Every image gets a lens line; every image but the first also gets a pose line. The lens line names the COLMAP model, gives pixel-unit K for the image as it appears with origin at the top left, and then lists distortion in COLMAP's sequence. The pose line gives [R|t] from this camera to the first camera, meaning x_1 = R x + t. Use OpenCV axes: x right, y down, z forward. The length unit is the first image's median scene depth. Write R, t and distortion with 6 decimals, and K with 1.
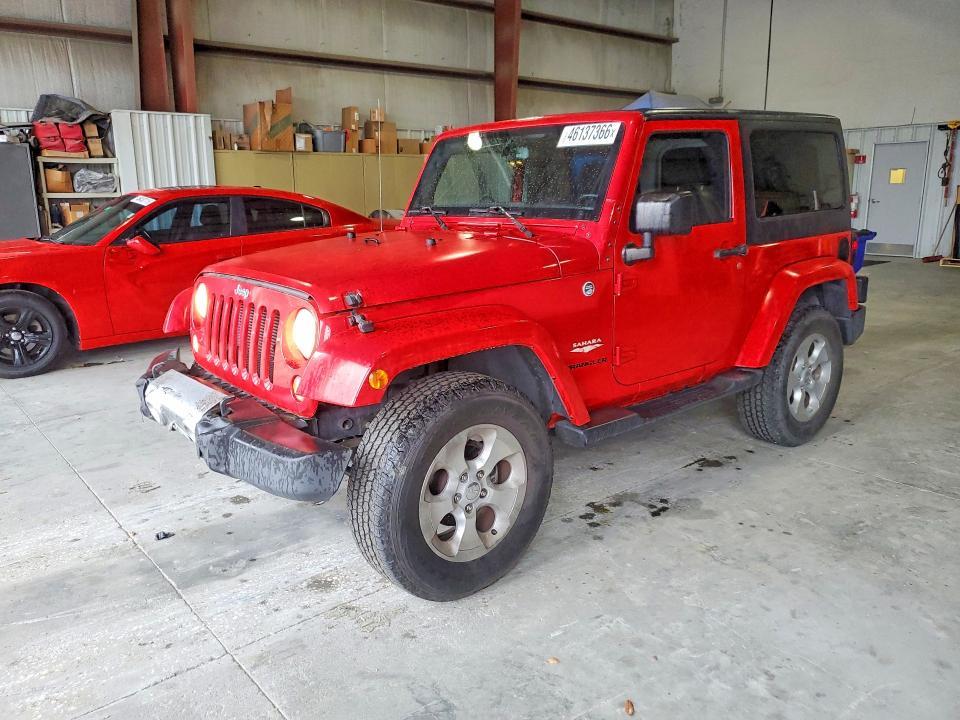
lens RADIAL K [[750.9, 0, 464.2], [0, 750.9, 355.3], [0, 0, 1]] dist [0.010895, 0.006625]
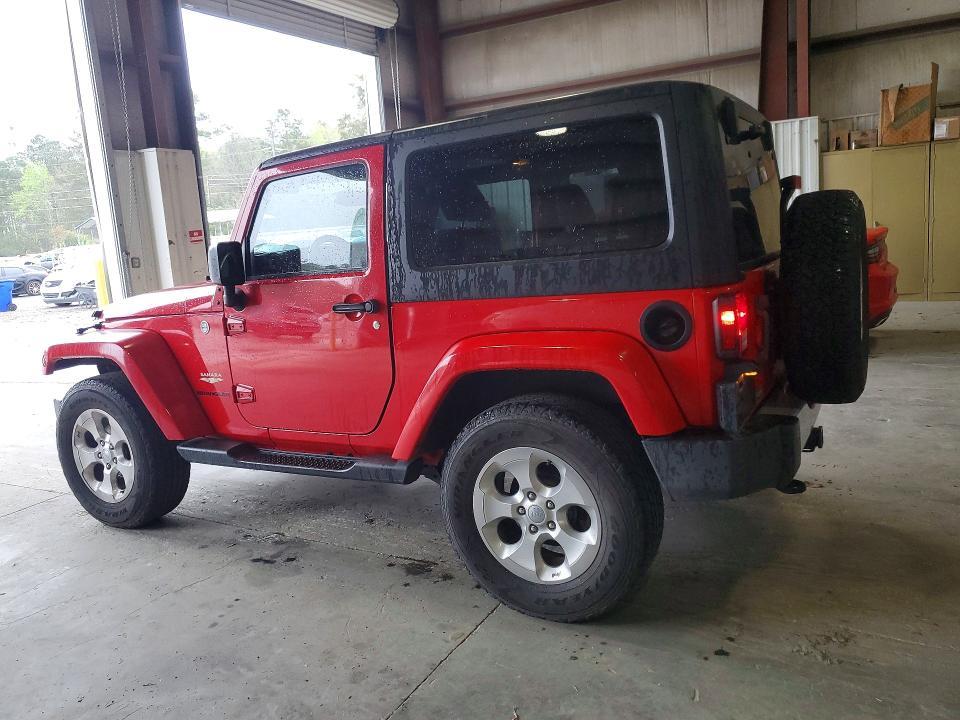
lens RADIAL K [[750.9, 0, 480.6], [0, 750.9, 355.6], [0, 0, 1]] dist [0.010895, 0.006625]
pose [[0.351800, 0.145981, -0.924622, 1.065625], [-0.137397, 0.985120, 0.103255, -0.170385], [0.925937, 0.090715, 0.366623, 0.762015]]
